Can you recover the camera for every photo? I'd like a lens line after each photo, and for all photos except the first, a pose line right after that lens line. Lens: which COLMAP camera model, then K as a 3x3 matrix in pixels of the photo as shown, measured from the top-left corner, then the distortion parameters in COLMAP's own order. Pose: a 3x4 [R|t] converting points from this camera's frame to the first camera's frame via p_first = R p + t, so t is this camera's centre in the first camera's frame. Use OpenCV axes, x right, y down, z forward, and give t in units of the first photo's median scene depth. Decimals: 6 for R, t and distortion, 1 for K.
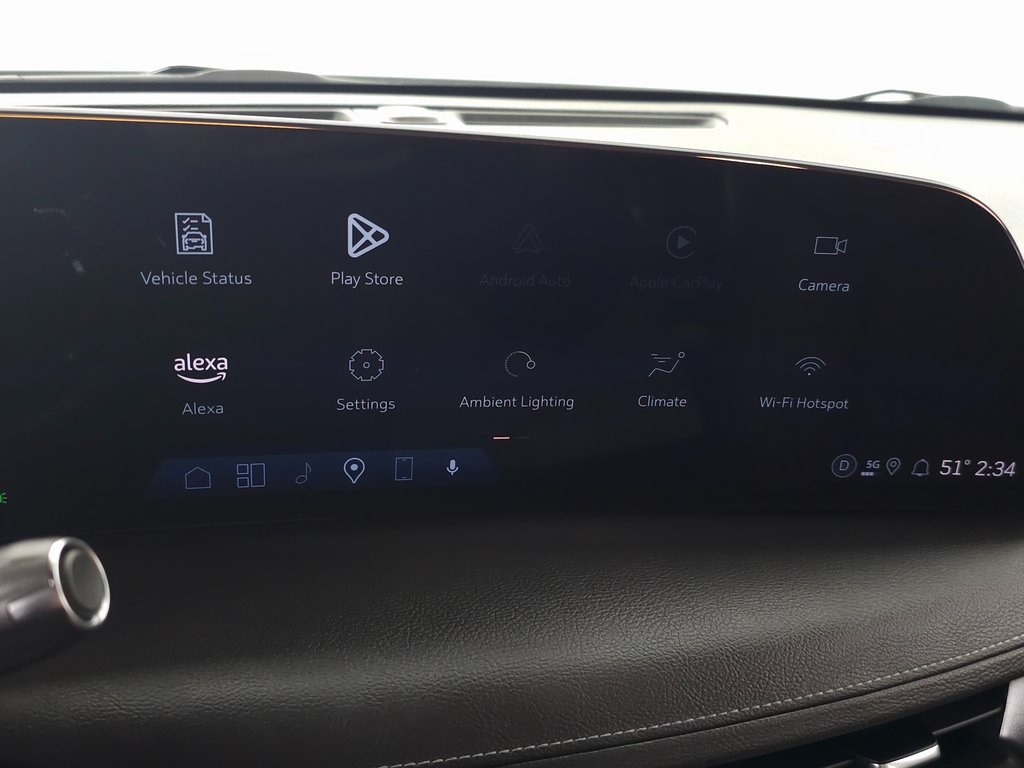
lens RADIAL K [[1070.9, 0, 520.8], [0, 1070.9, 382.7], [0, 0, 1]] dist [0.025428, -0.019691]
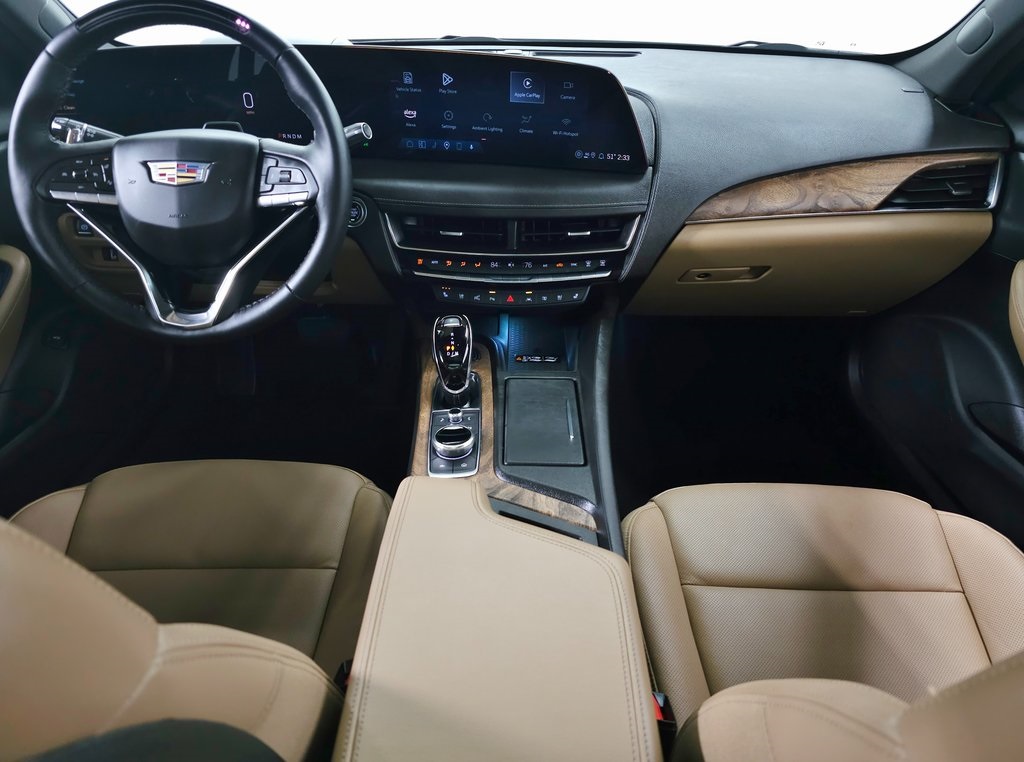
lens RADIAL K [[690.1, 0, 502.8], [0, 690.1, 374.7], [0, 0, 1]] dist [0.067961, -0.074930]
pose [[0.934749, 0.140531, -0.326337, 1.019365], [-0.085032, 0.980247, 0.178562, 0.447295], [0.344984, -0.139162, 0.928235, -1.461393]]
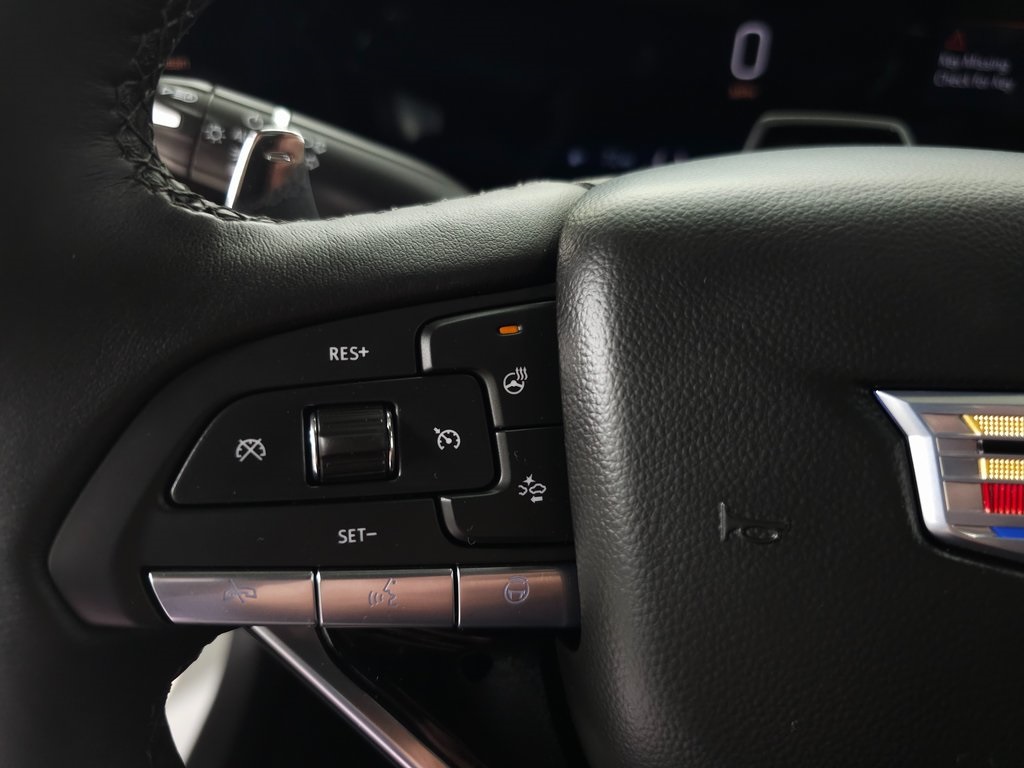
lens RADIAL K [[697.1, 0, 512.0], [0, 697.1, 384.0], [0, 0, 1]] dist [-0.038203, -0.001043]
pose [[0.930036, 0.170300, -0.325625, -0.776028], [-0.119506, 0.978131, 0.170228, 0.258304], [0.347494, -0.119404, 0.930049, -0.117466]]
